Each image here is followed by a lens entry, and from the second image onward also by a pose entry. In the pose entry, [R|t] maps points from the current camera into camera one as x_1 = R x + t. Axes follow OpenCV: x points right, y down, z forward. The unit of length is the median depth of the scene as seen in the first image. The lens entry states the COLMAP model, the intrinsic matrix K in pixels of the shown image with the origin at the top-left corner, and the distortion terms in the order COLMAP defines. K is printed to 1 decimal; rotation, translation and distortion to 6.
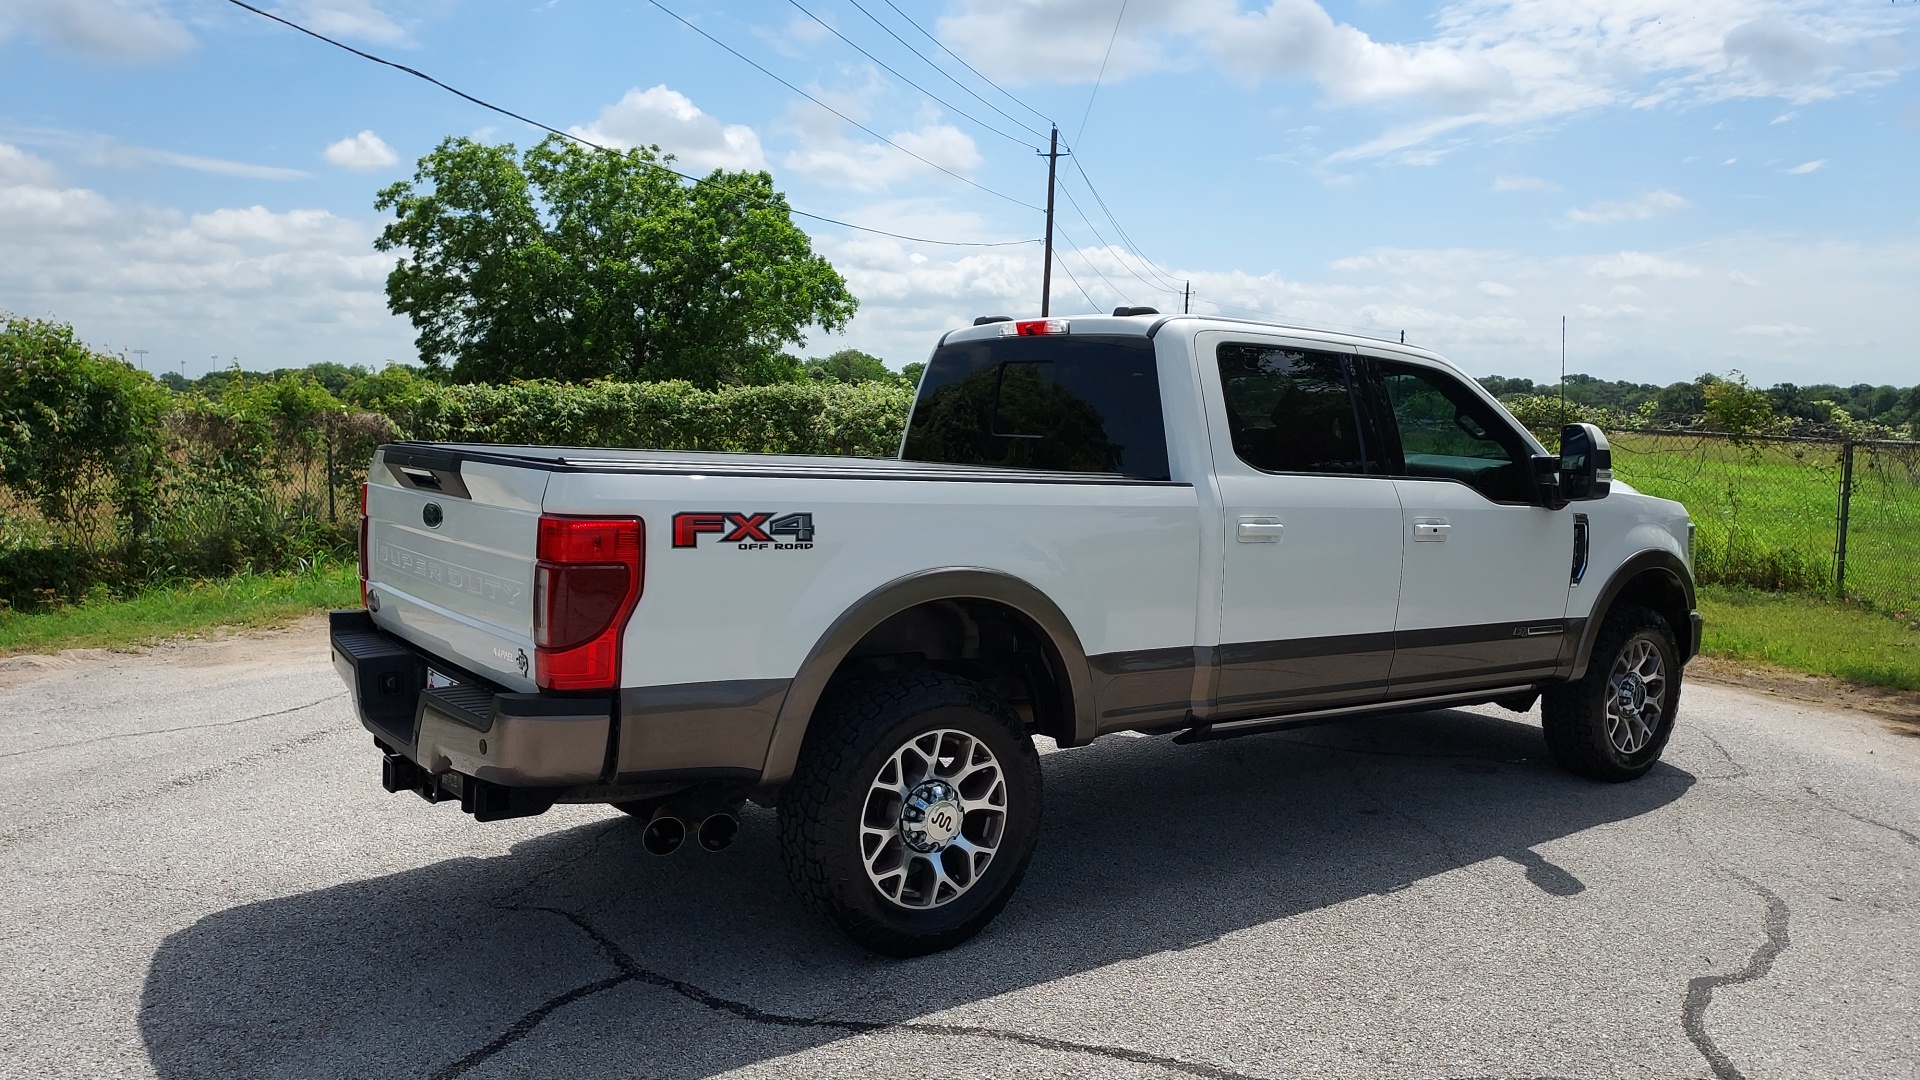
lens RADIAL K [[1389.7, 0, 1000.2], [0, 1389.7, 513.7], [0, 0, 1]] dist [0.073436, -0.066042]
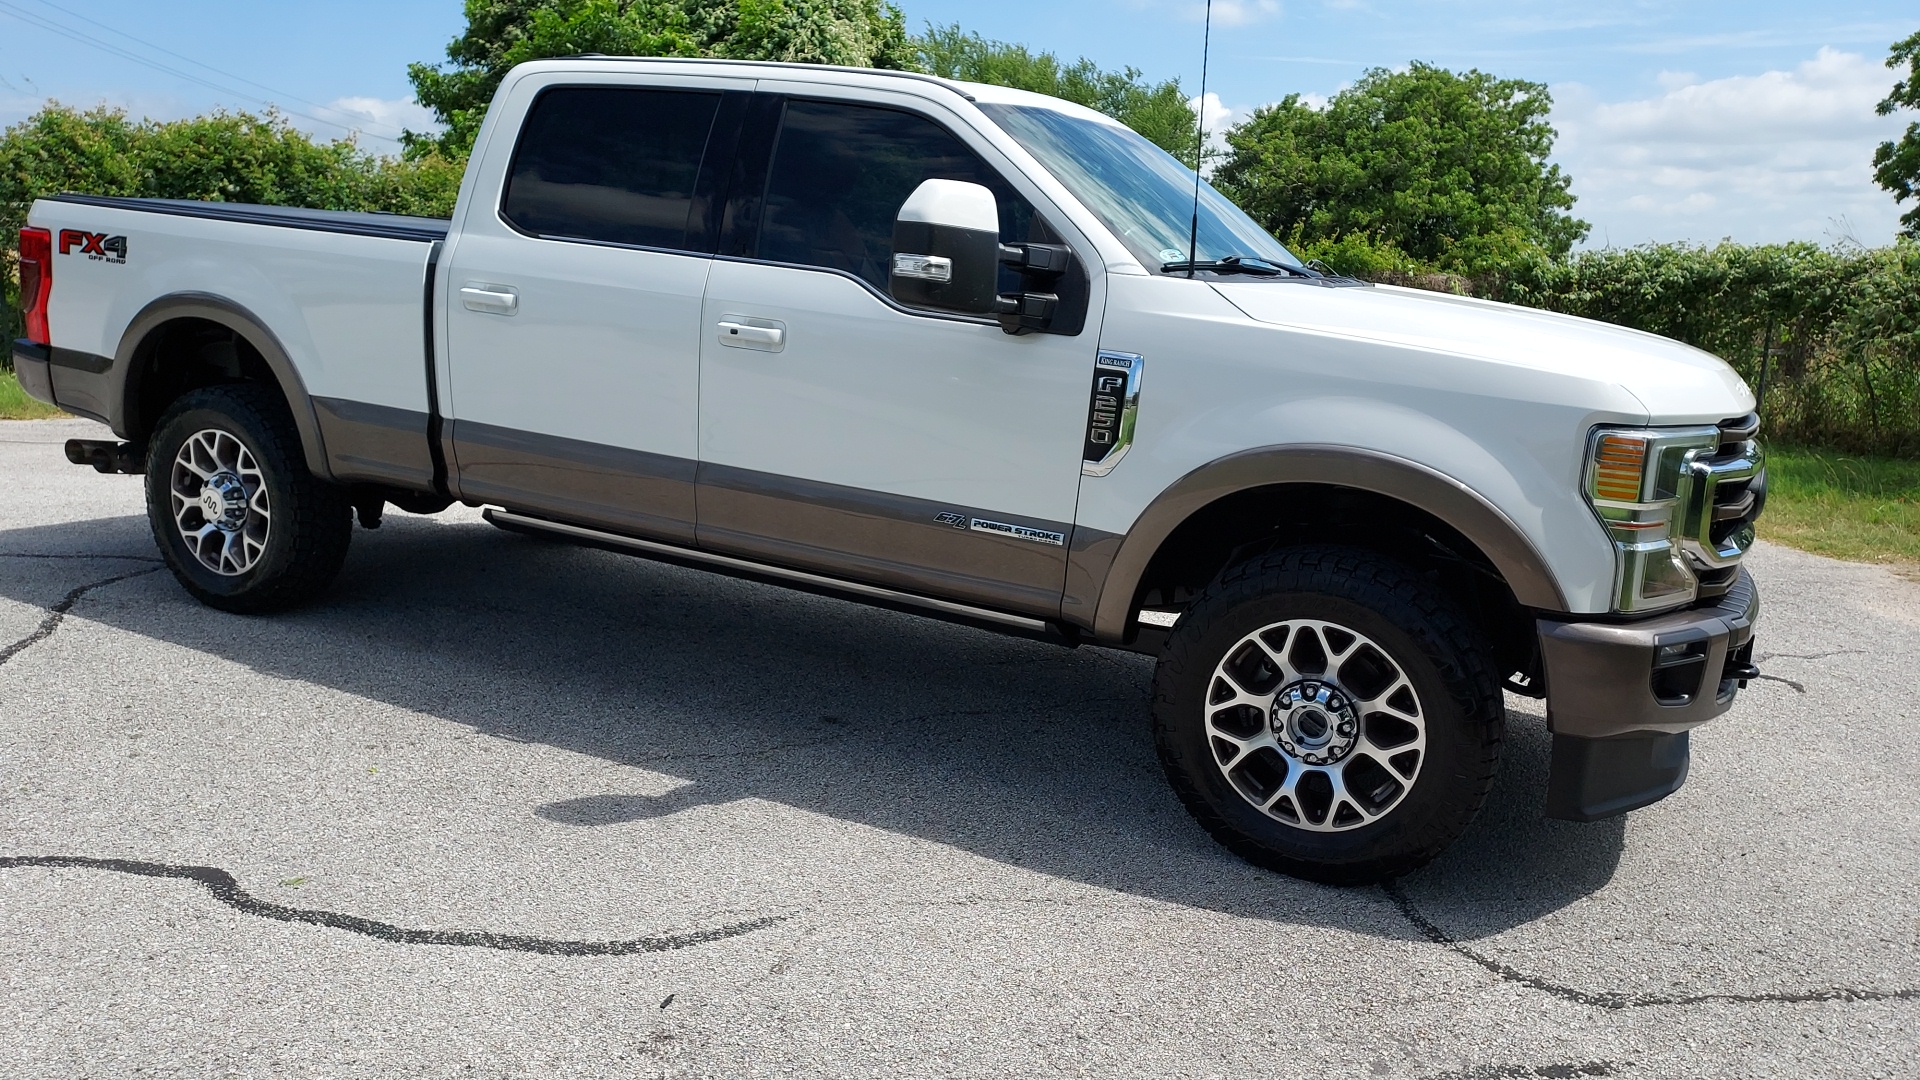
lens RADIAL K [[1389.7, 0, 975.5], [0, 1389.7, 541.7], [0, 0, 1]] dist [0.073436, -0.066042]
pose [[0.437655, 0.183642, -0.880190, 1.289976], [-0.105913, 0.982635, 0.152353, -0.005363], [0.892883, 0.026545, 0.449505, 1.001159]]
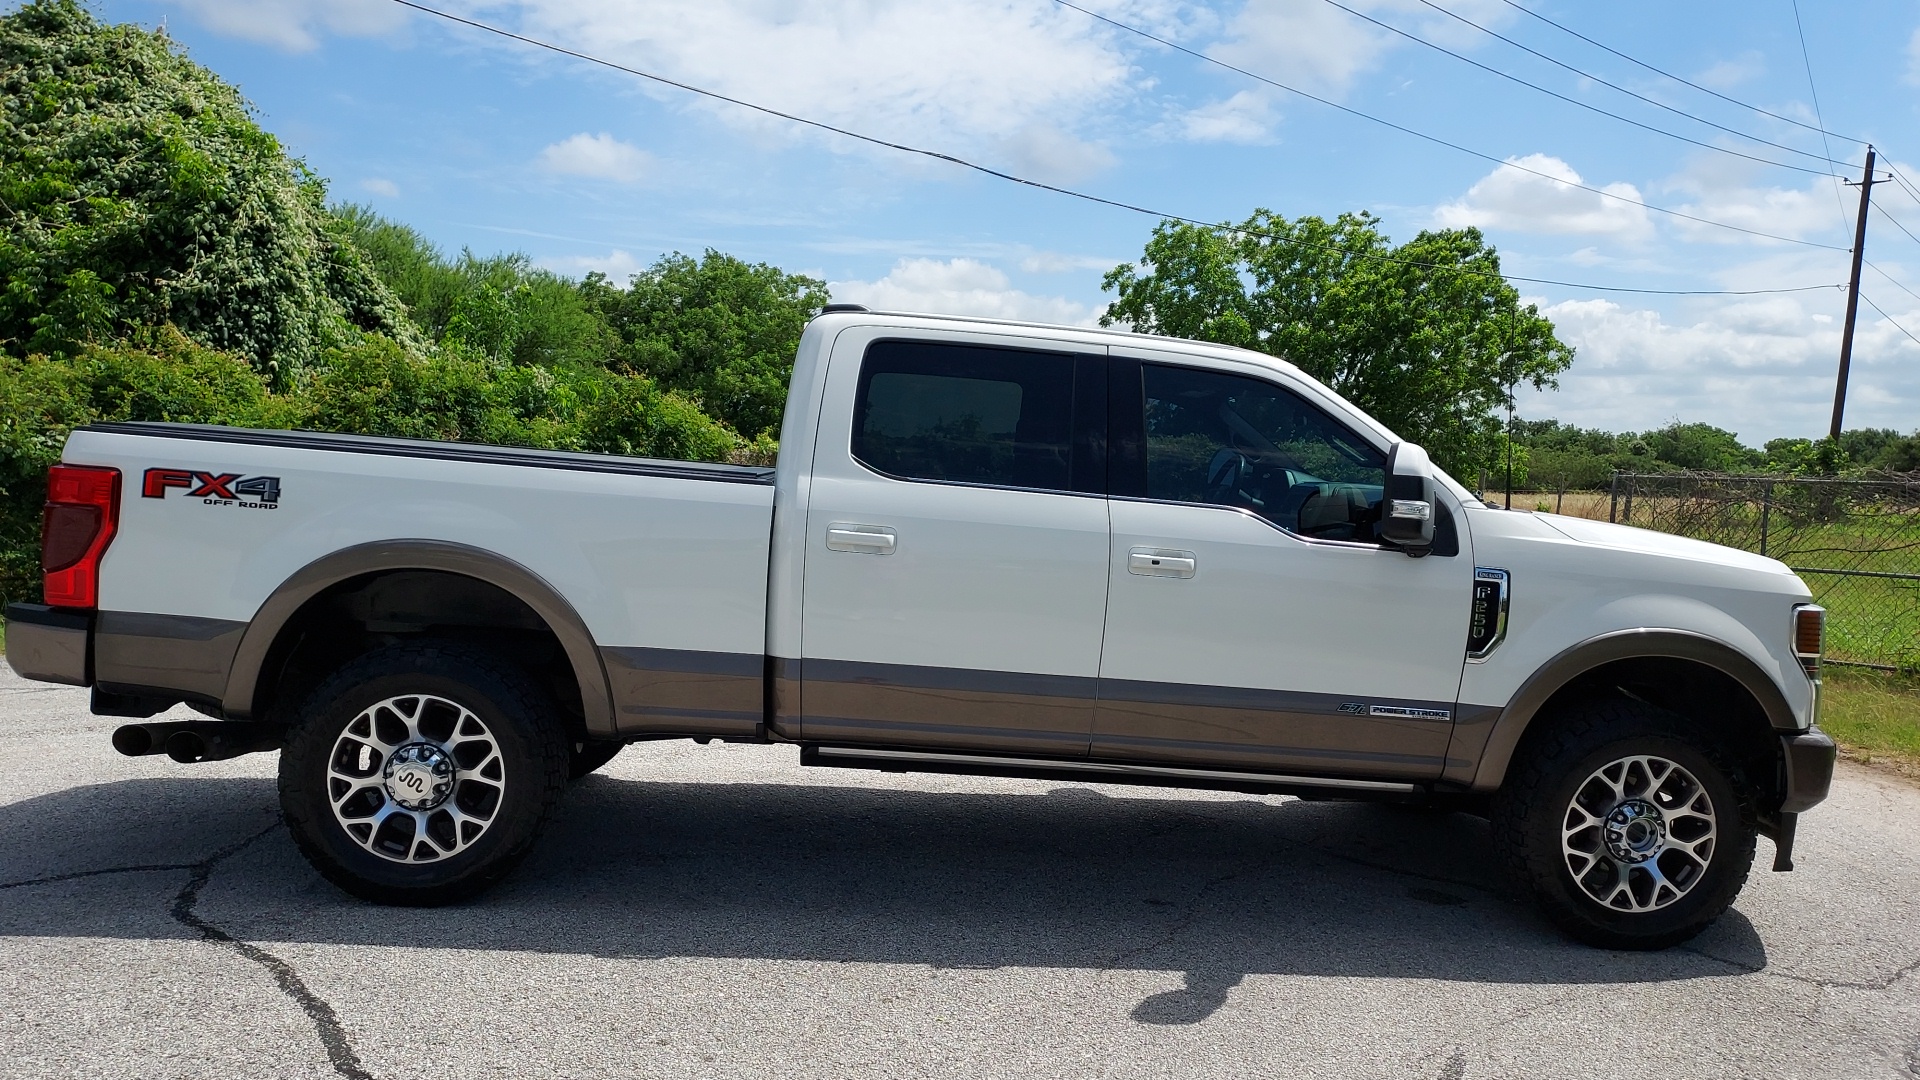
lens RADIAL K [[1389.7, 0, 981.7], [0, 1389.7, 538.7], [0, 0, 1]] dist [0.073436, -0.066042]
pose [[0.835283, 0.052294, -0.547327, 0.853193], [-0.071336, 0.997360, -0.013575, 0.021037], [0.545172, 0.050384, 0.836809, 0.323187]]
